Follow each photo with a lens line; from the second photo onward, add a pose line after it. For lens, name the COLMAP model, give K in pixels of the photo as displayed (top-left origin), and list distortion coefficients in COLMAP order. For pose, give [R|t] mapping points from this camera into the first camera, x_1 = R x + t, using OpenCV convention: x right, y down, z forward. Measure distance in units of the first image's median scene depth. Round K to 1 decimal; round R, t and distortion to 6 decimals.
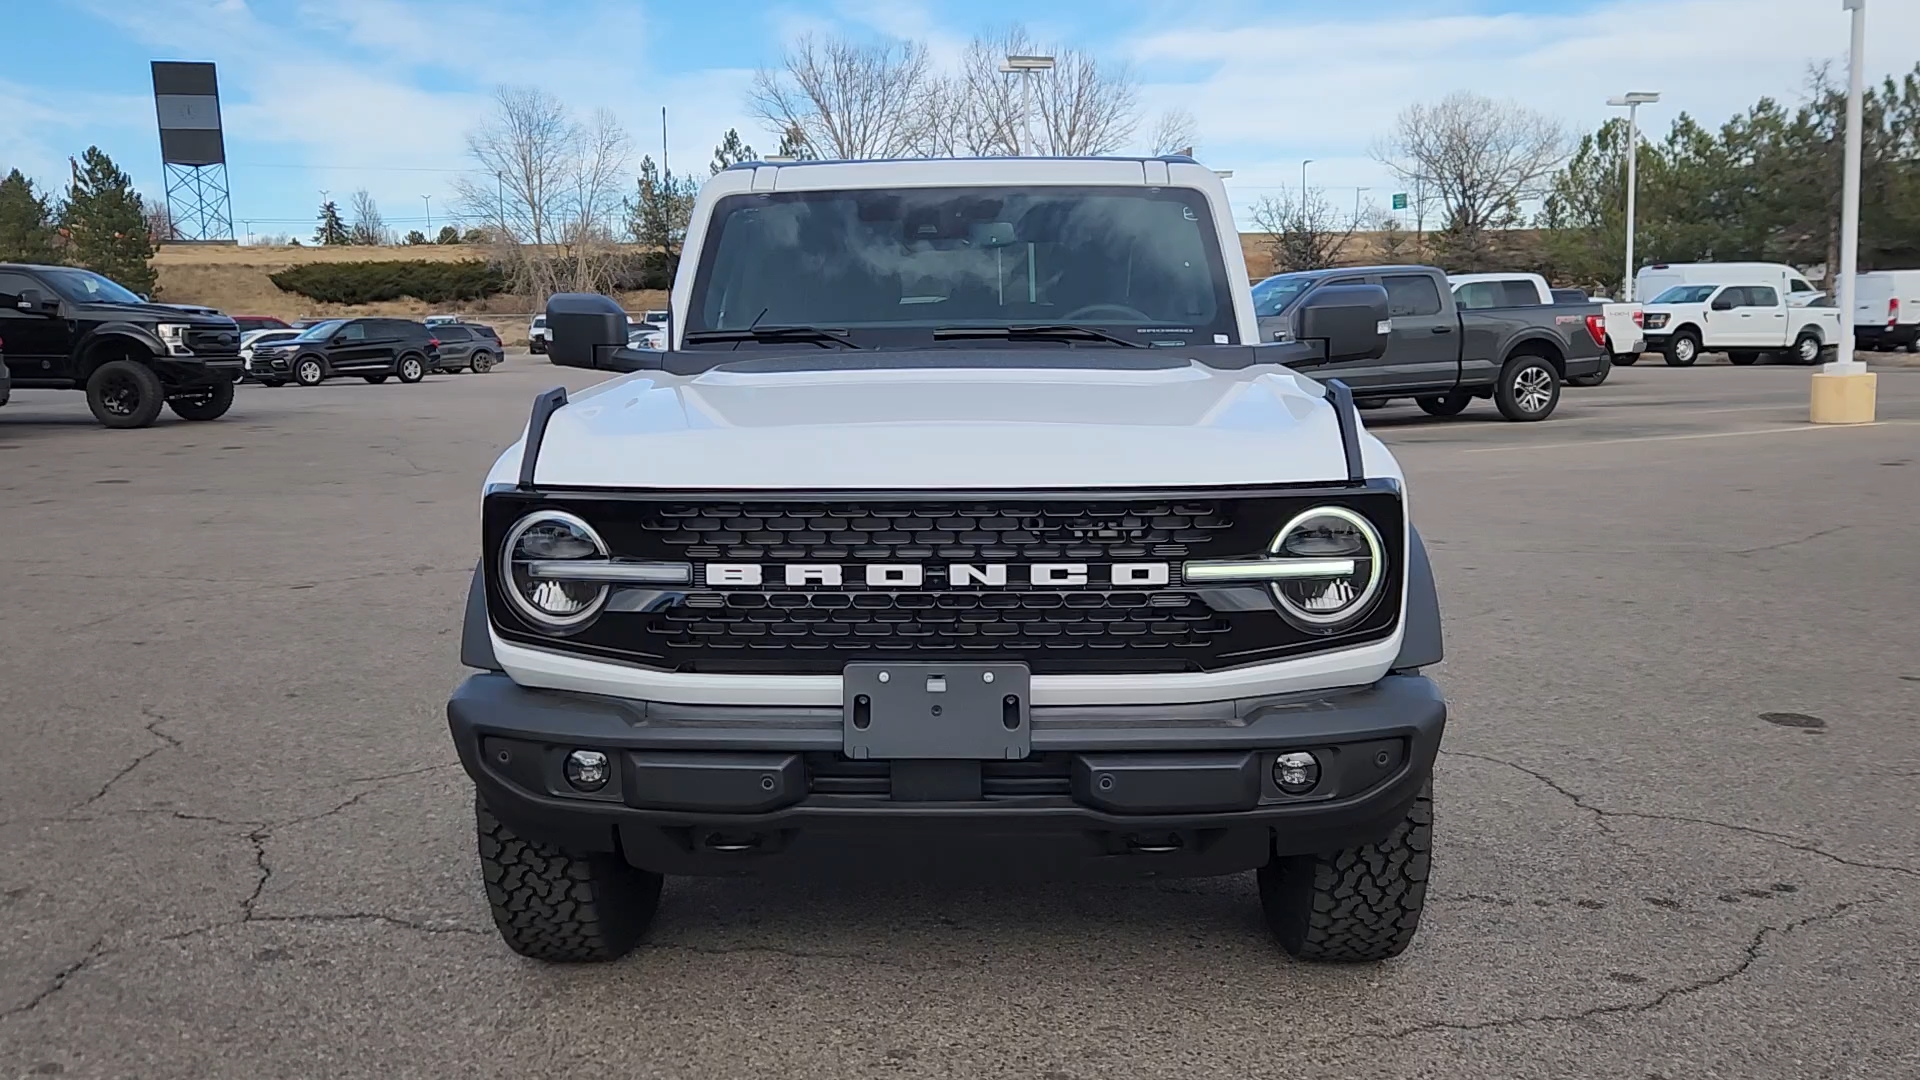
lens RADIAL K [[1625.4, 0, 941.5], [0, 1625.4, 528.6], [0, 0, 1]] dist [0.036758, -0.026428]
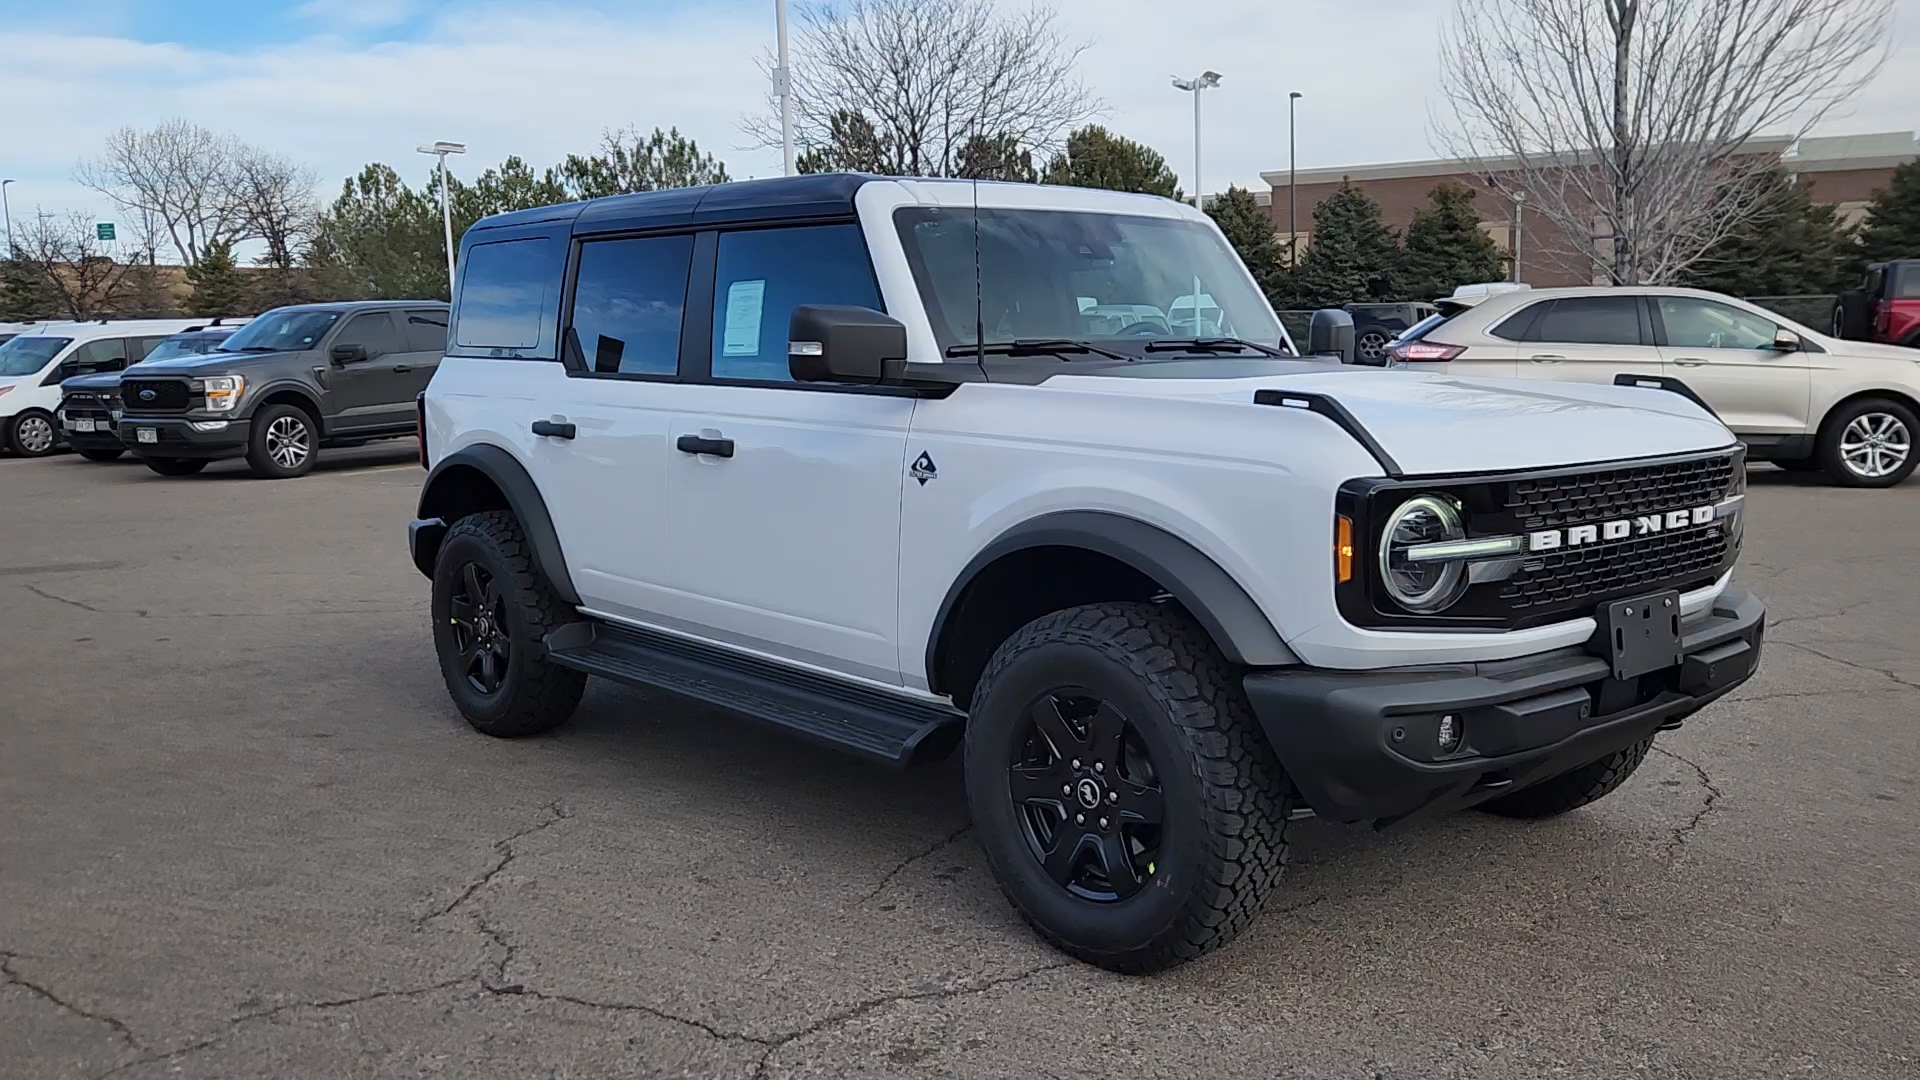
lens RADIAL K [[1625.4, 0, 941.9], [0, 1625.4, 532.8], [0, 0, 1]] dist [0.036758, -0.026428]
pose [[0.727558, -0.077286, 0.681679, -0.897464], [0.092224, 0.995633, 0.014450, -0.024535], [-0.679819, 0.052354, 0.731509, 0.316808]]
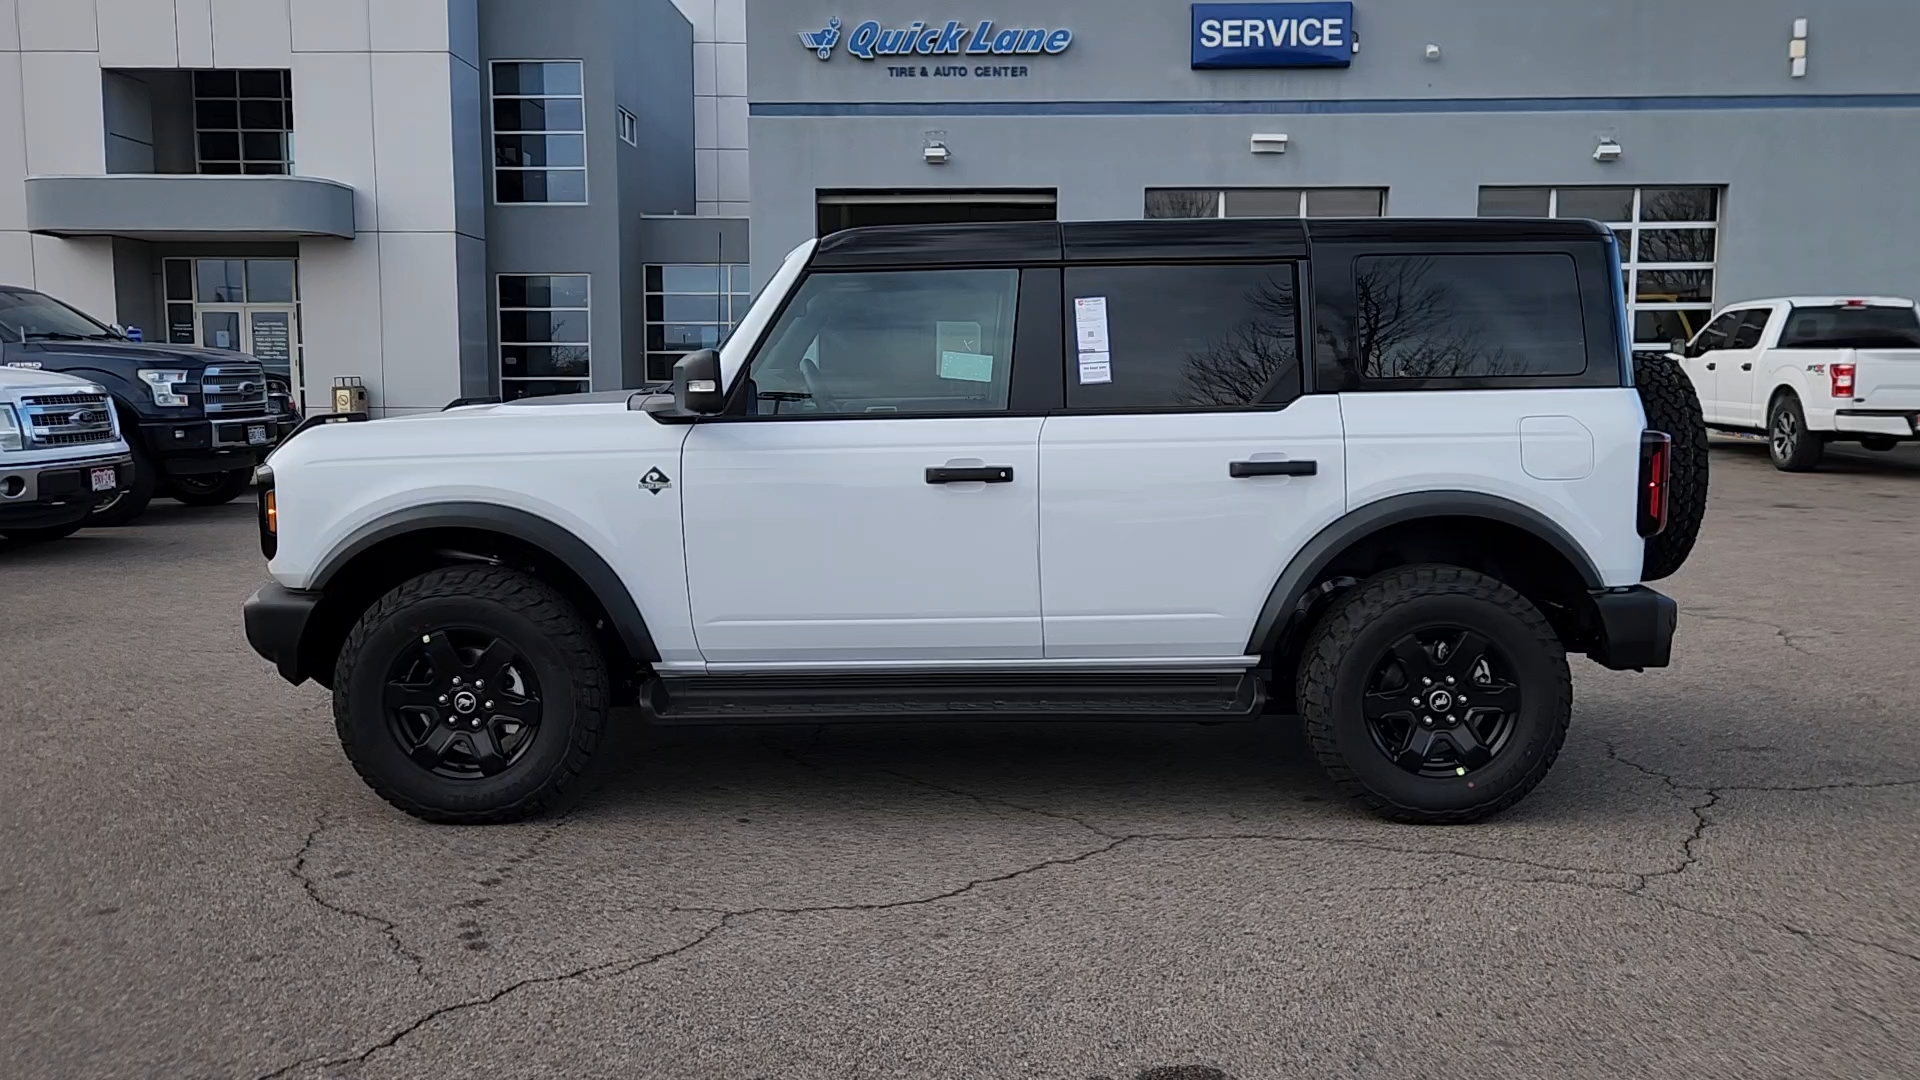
lens RADIAL K [[1625.4, 0, 976.3], [0, 1625.4, 527.8], [0, 0, 1]] dist [0.036758, -0.026428]
pose [[0.055987, 0.127795, -0.990219, 1.510490], [-0.132155, 0.983997, 0.119520, -0.202166], [0.989647, 0.124171, 0.071979, 1.202554]]
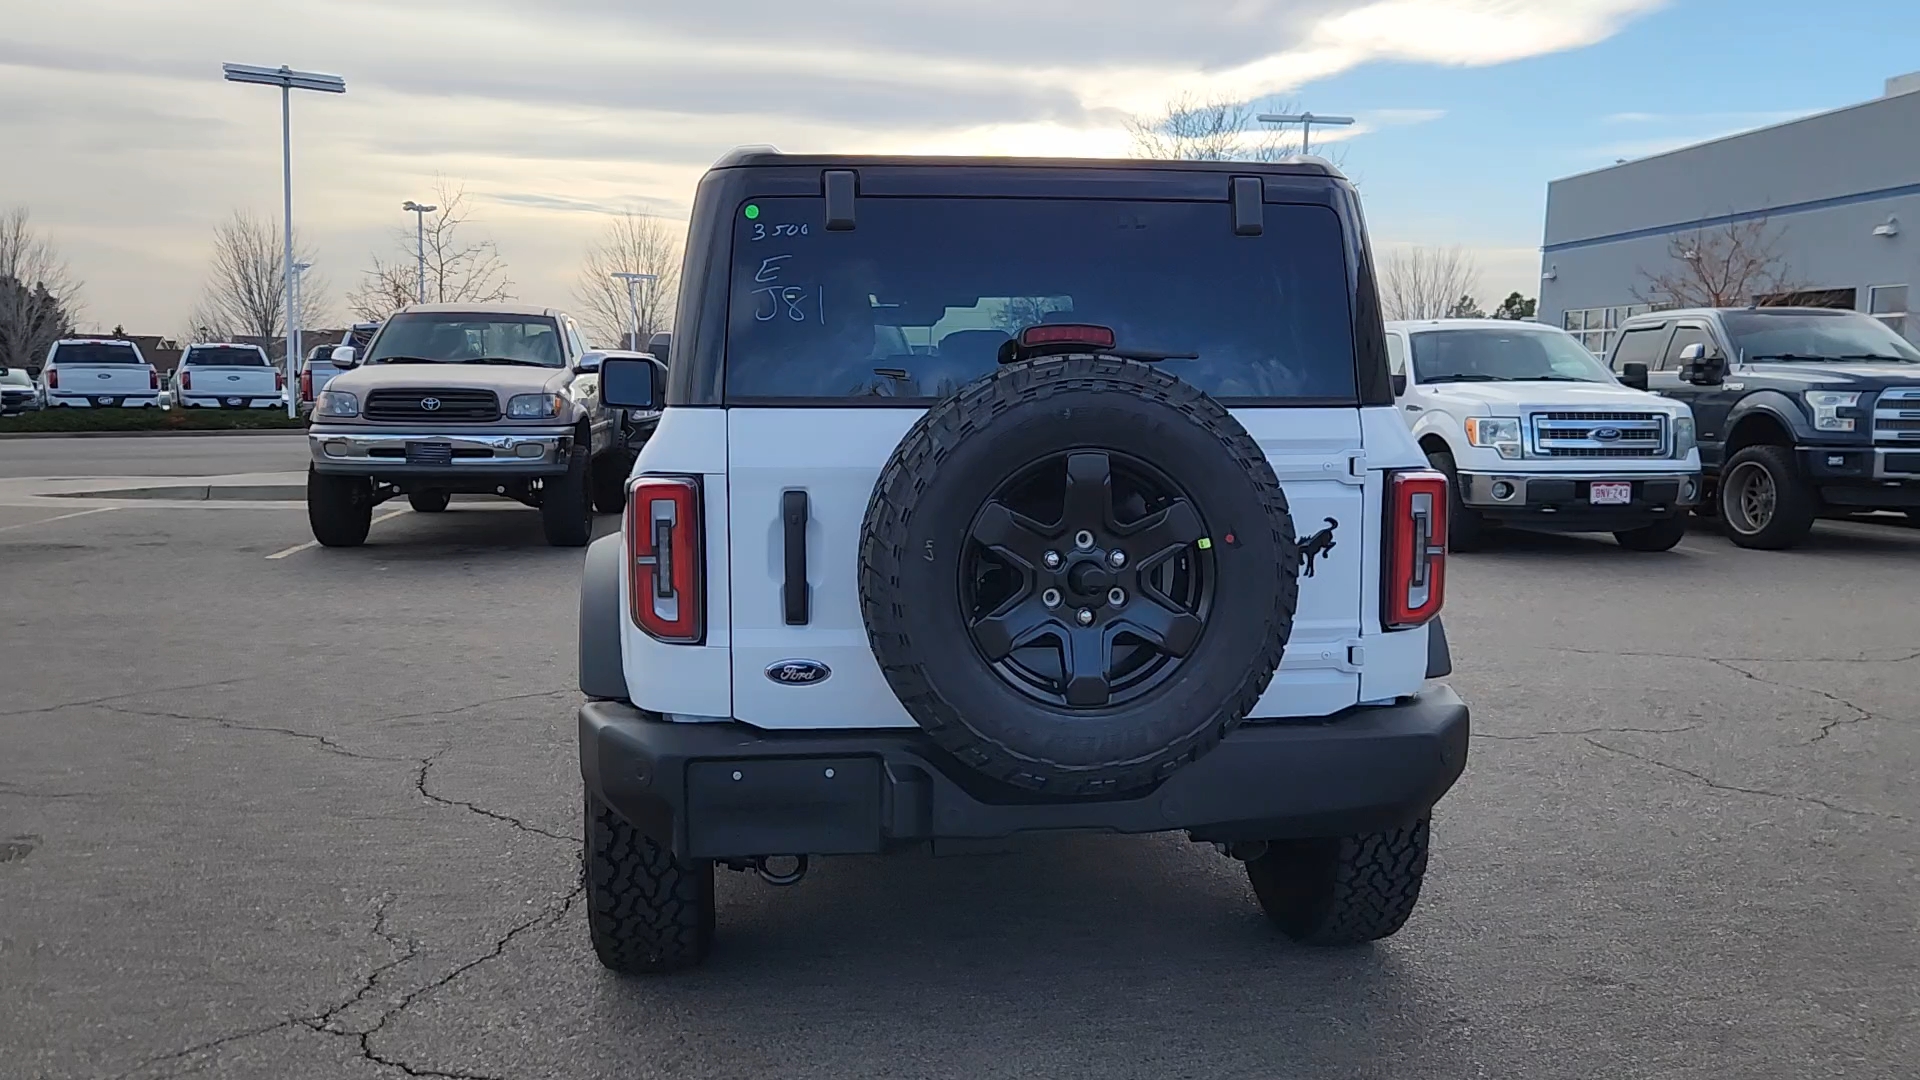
lens RADIAL K [[1625.4, 0, 953.6], [0, 1625.4, 548.7], [0, 0, 1]] dist [0.036758, -0.026428]
pose [[-0.985128, 0.034587, -0.168302, 0.237393], [-0.006229, 0.971698, 0.236146, -0.349904], [0.171706, 0.233682, -0.957032, 2.628725]]
